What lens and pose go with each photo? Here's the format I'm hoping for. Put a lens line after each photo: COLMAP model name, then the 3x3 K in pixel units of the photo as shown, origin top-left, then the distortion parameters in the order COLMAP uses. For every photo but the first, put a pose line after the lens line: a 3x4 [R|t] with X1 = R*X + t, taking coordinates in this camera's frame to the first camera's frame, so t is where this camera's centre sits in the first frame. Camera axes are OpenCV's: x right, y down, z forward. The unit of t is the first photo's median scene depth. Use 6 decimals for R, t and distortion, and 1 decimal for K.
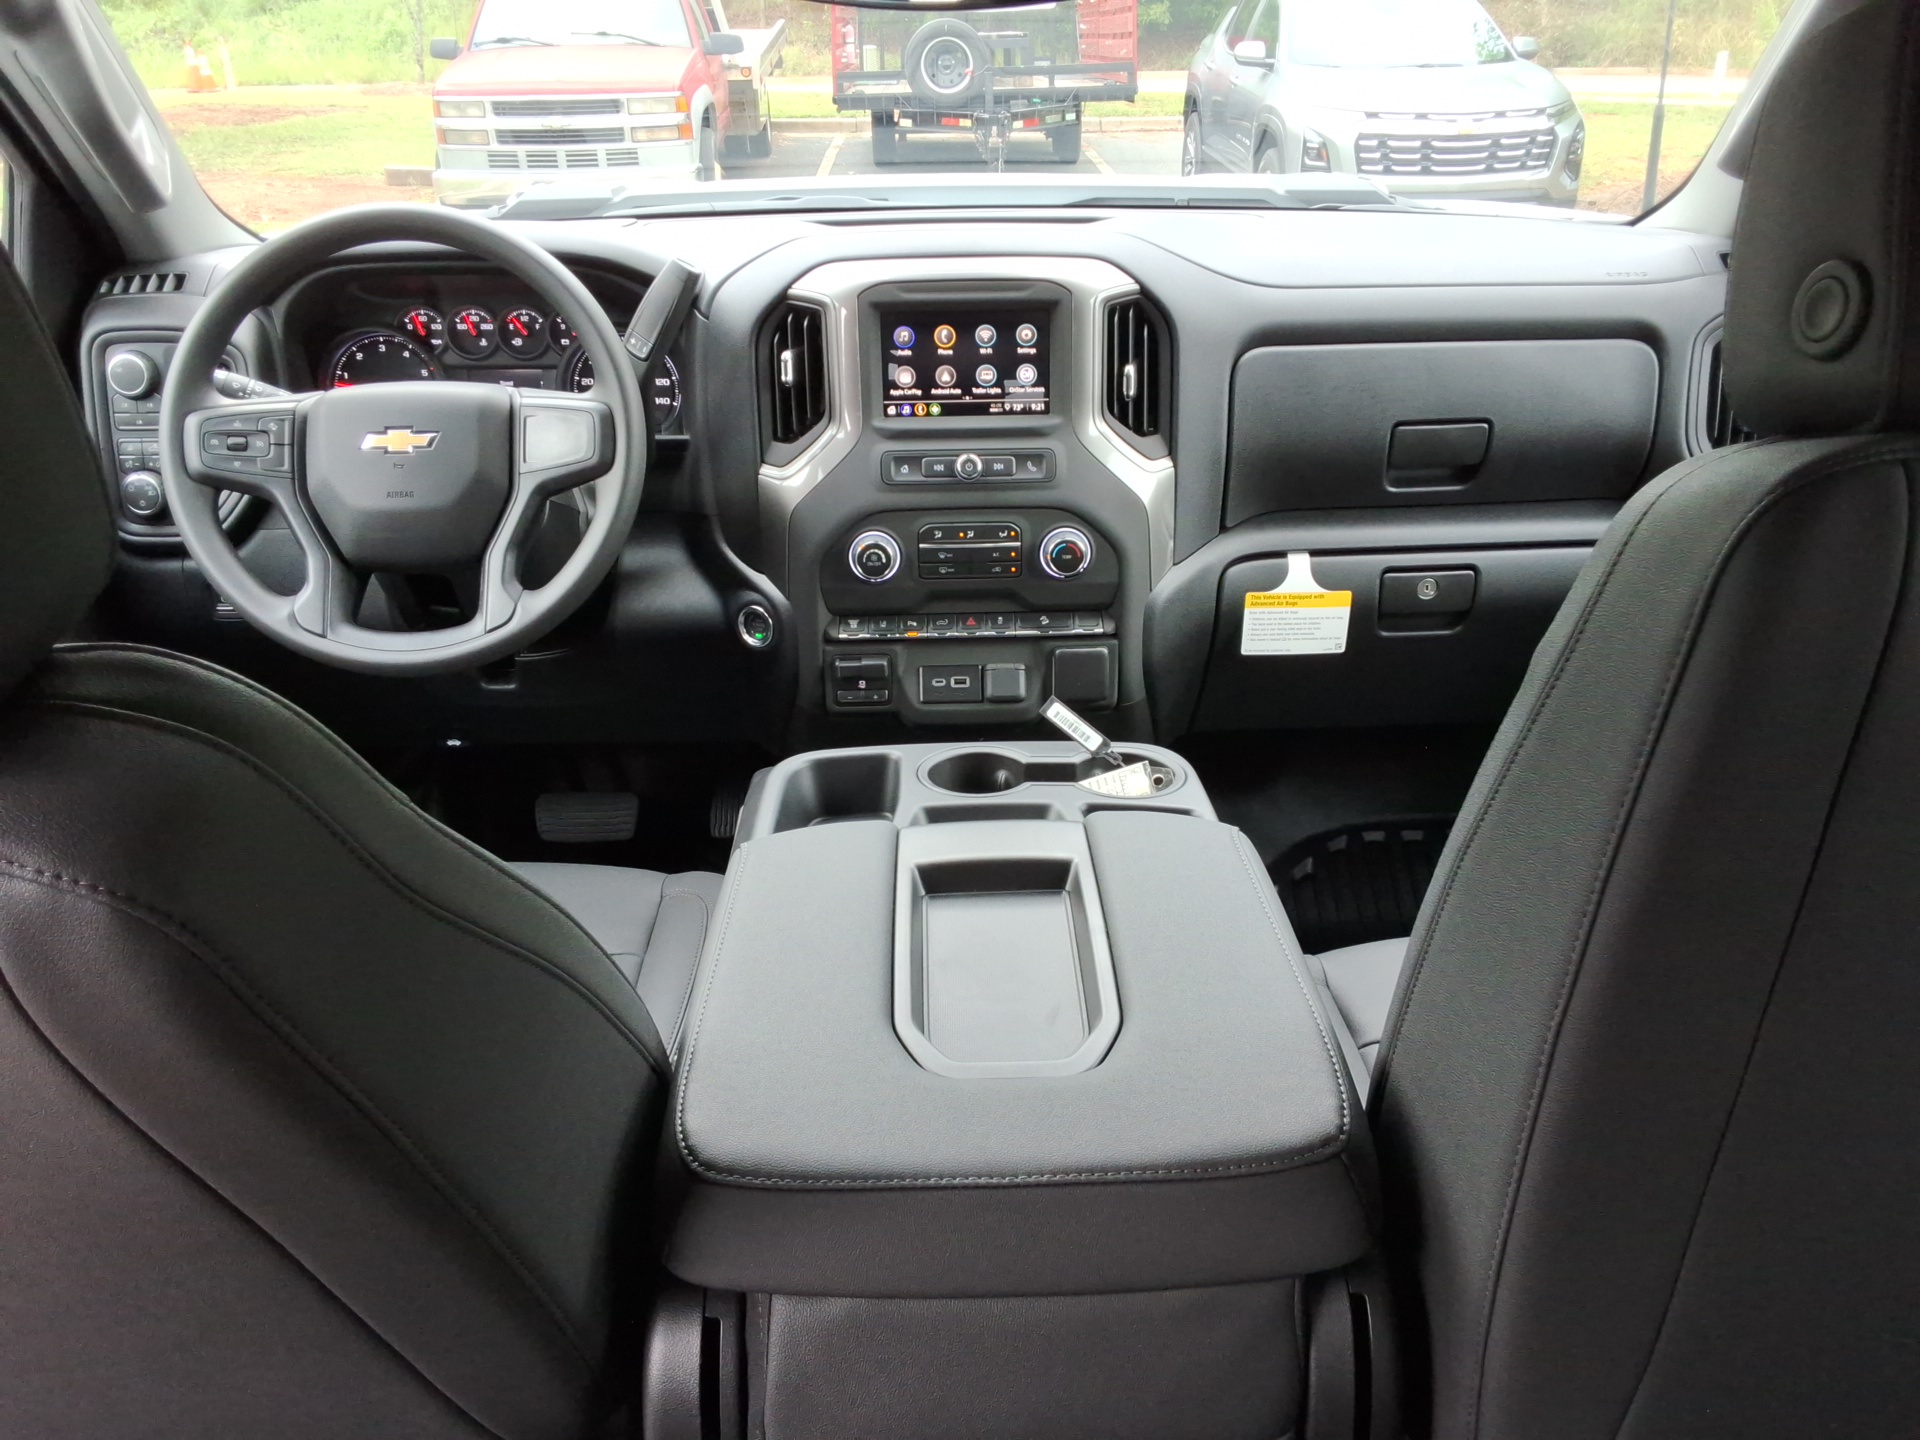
lens RADIAL K [[1537.5, 0, 985.8], [0, 1537.5, 721.5], [0, 0, 1]] dist [0.104460, -0.157380]
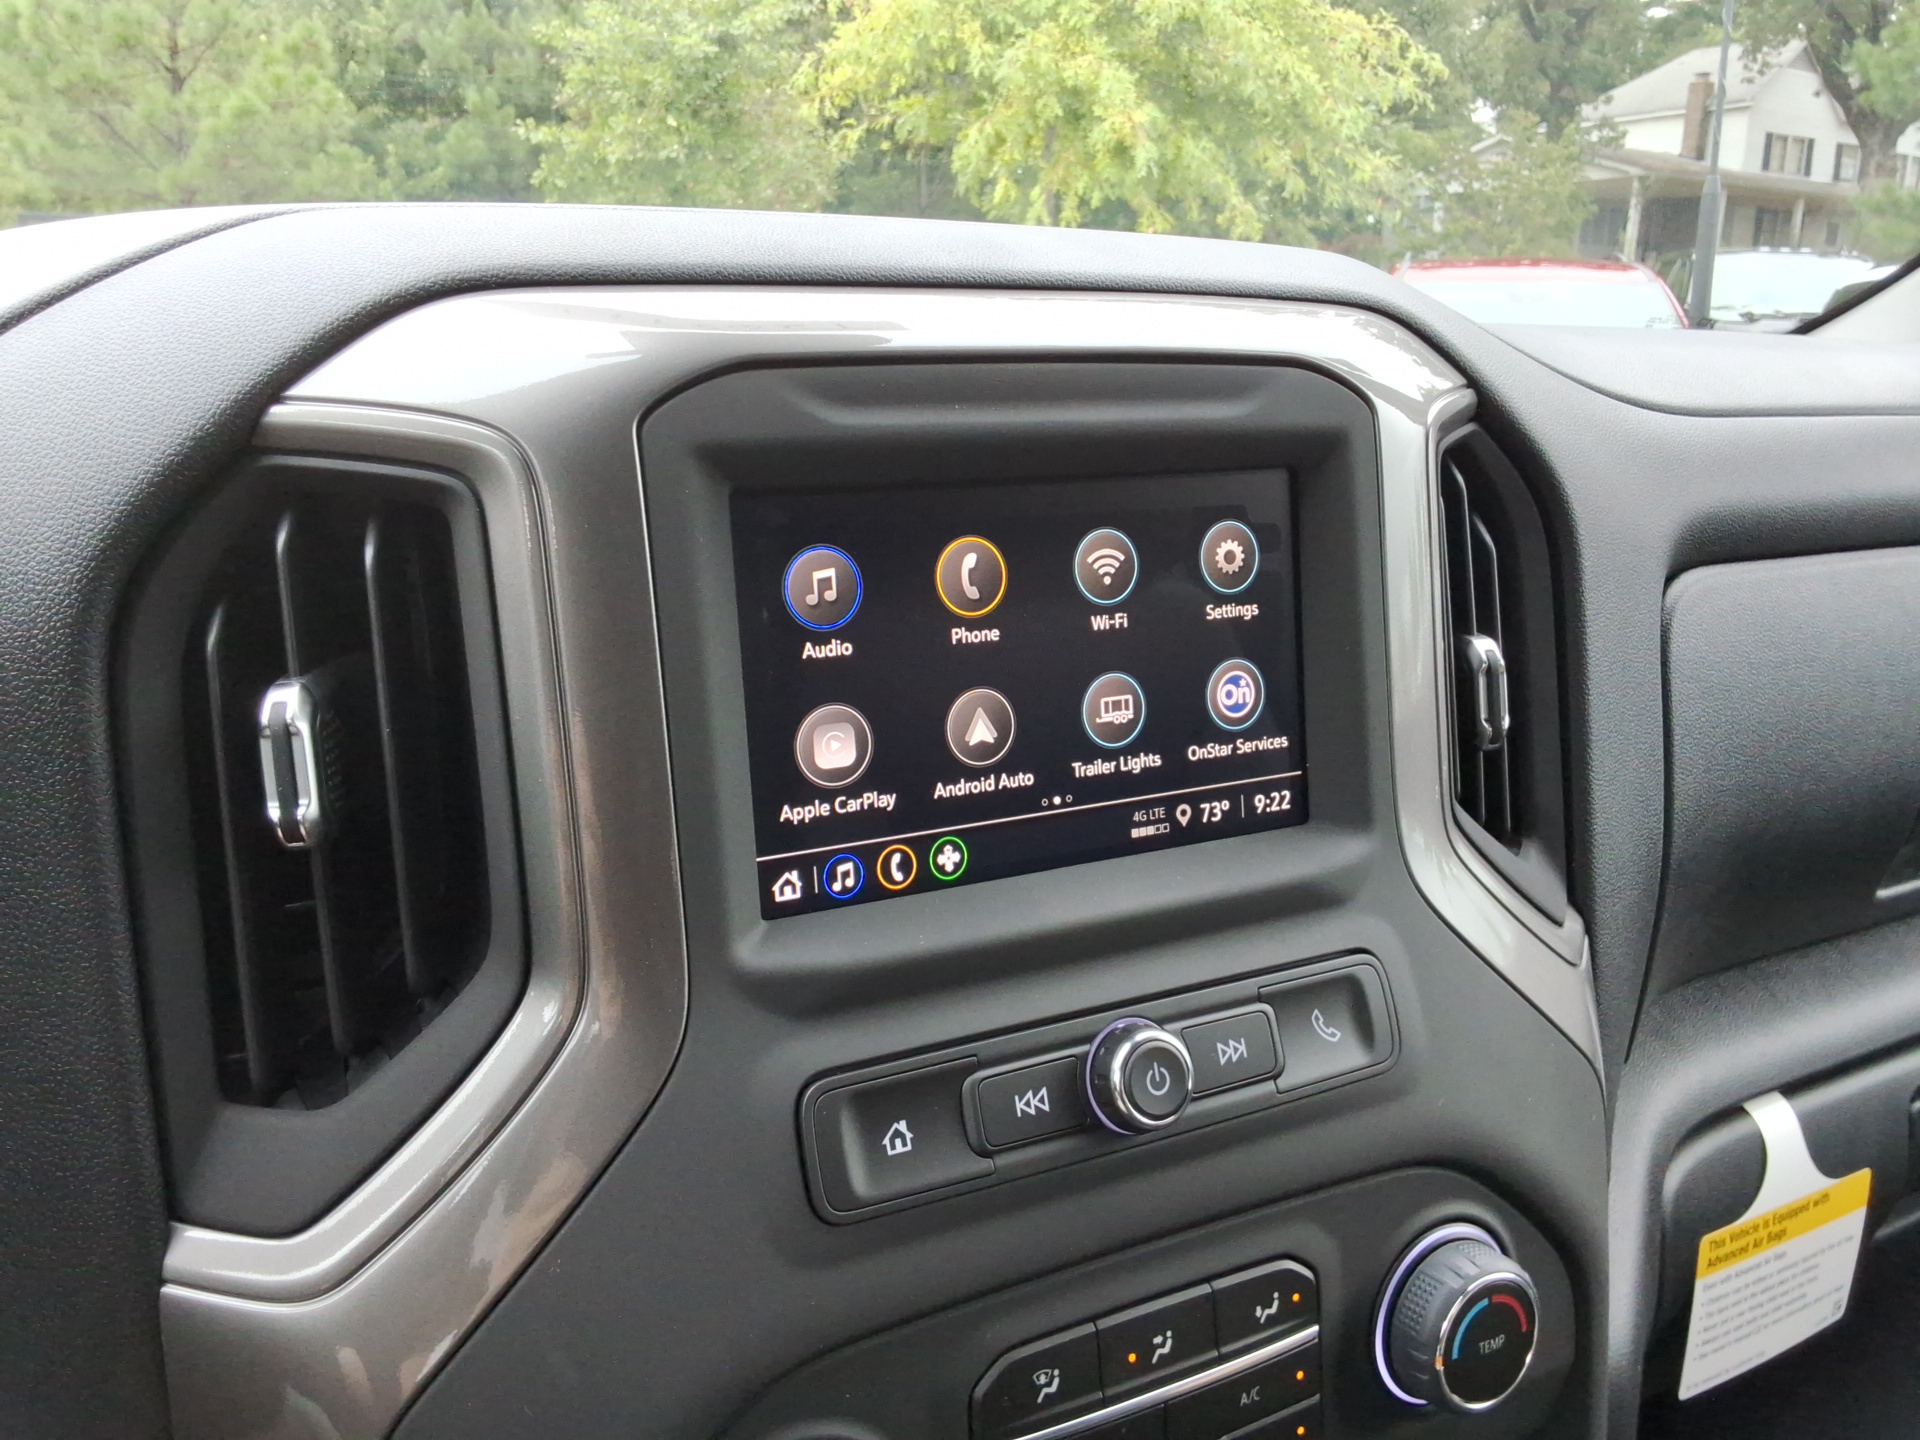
lens RADIAL K [[1537.5, 0, 974.0], [0, 1537.5, 711.8], [0, 0, 1]] dist [0.104460, -0.157380]
pose [[0.892736, -0.085835, 0.442330, -0.135308], [0.162806, 0.976813, -0.139034, -0.186362], [-0.420140, 0.196135, 0.886010, 0.756615]]
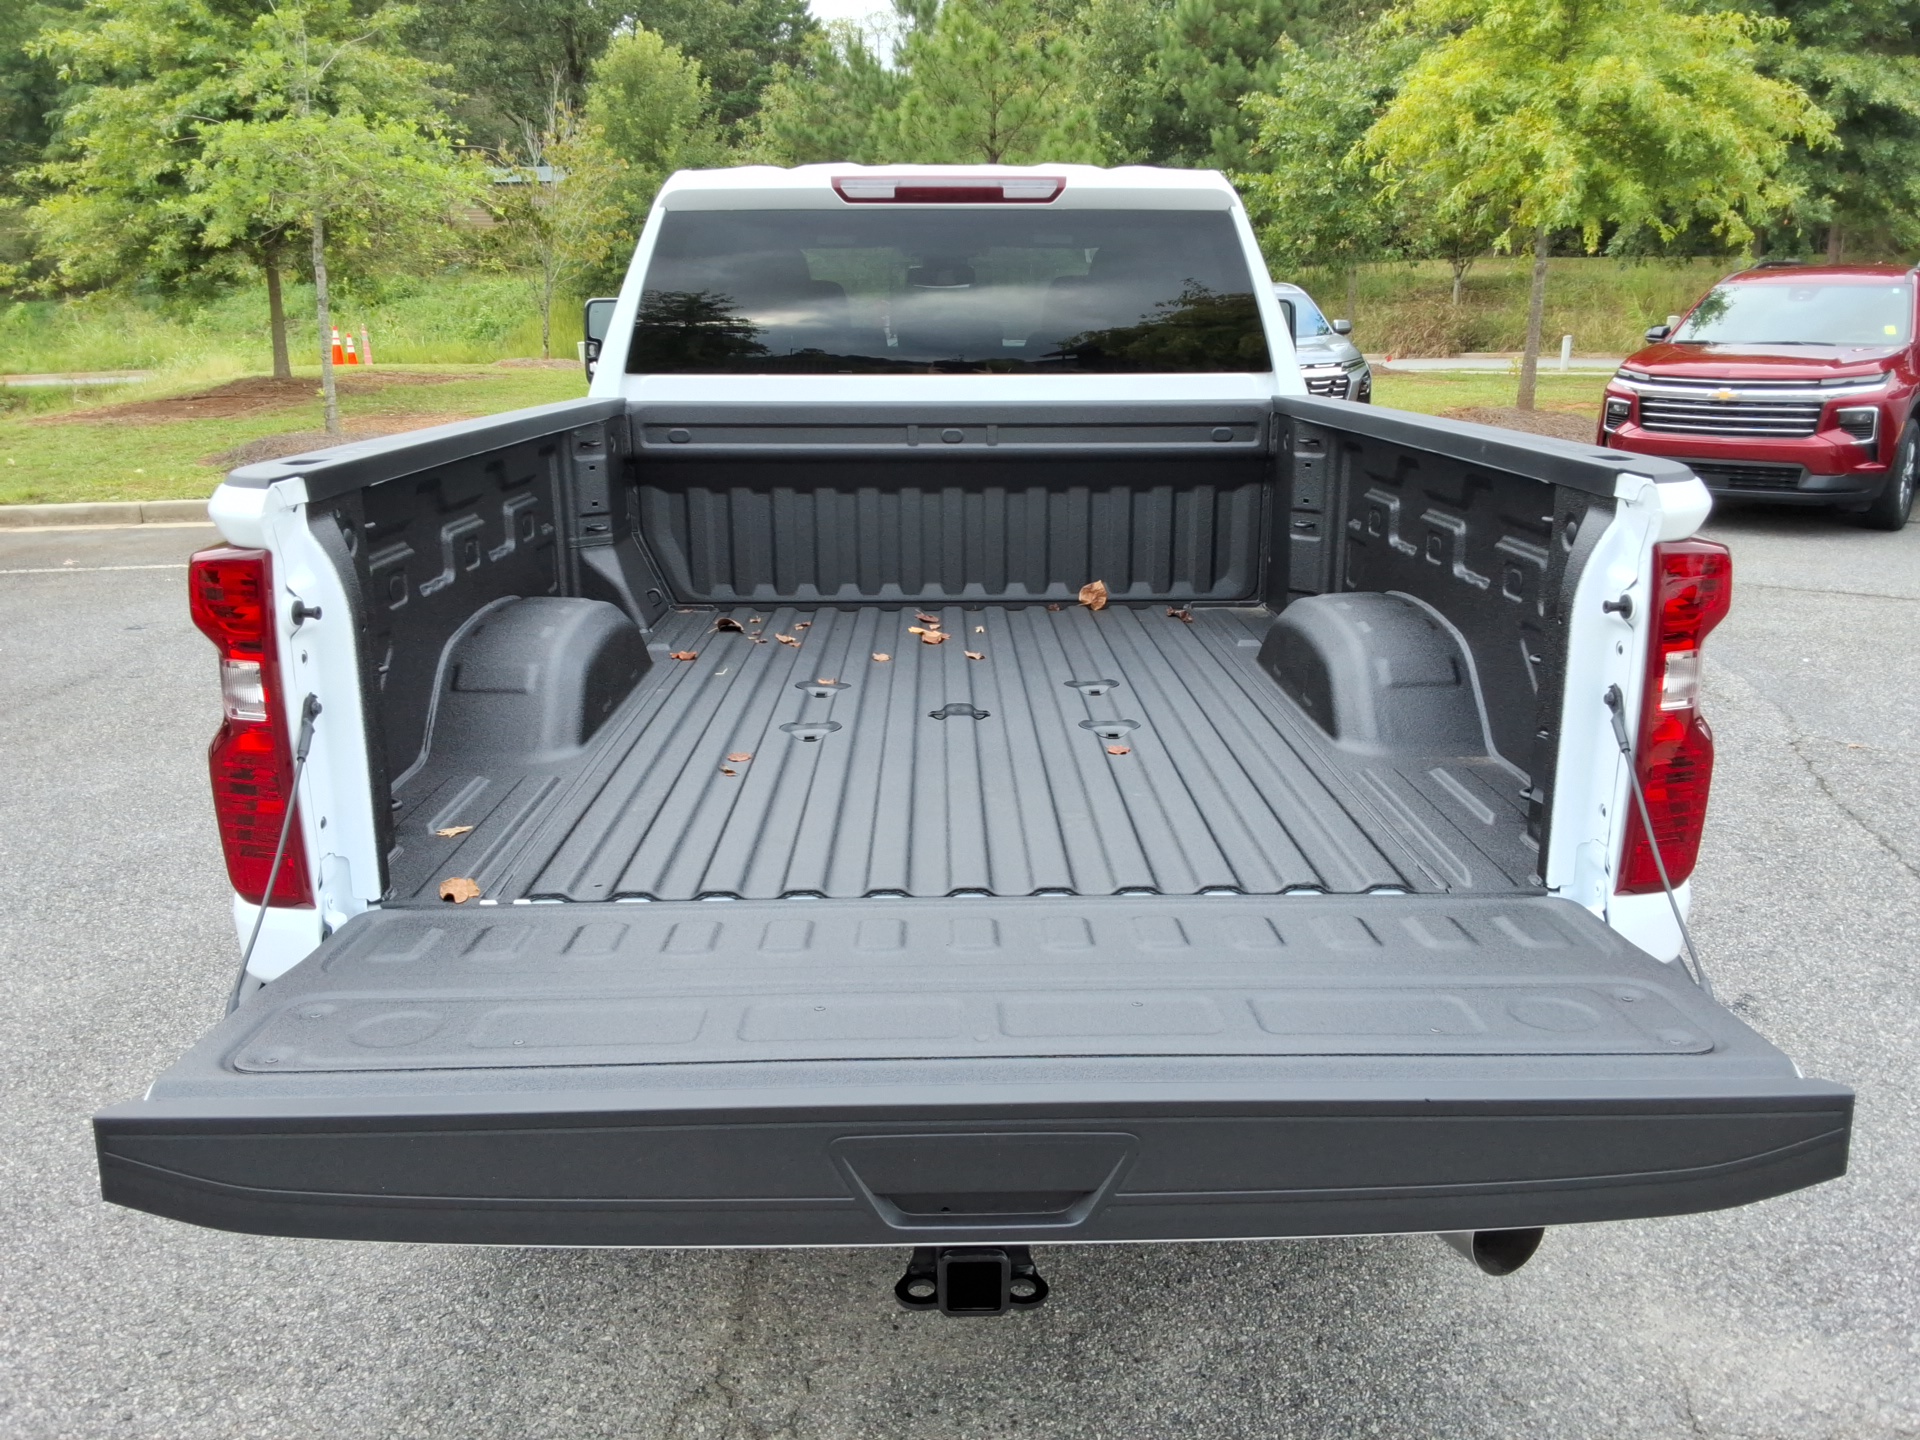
lens RADIAL K [[1537.5, 0, 979.4], [0, 1537.5, 704.2], [0, 0, 1]] dist [0.104460, -0.157380]
pose [[0.999968, 0.006568, -0.004648, 0.020299], [-0.007277, 0.984670, -0.174278, 0.822893], [0.003432, 0.174306, 0.984686, -1.627617]]
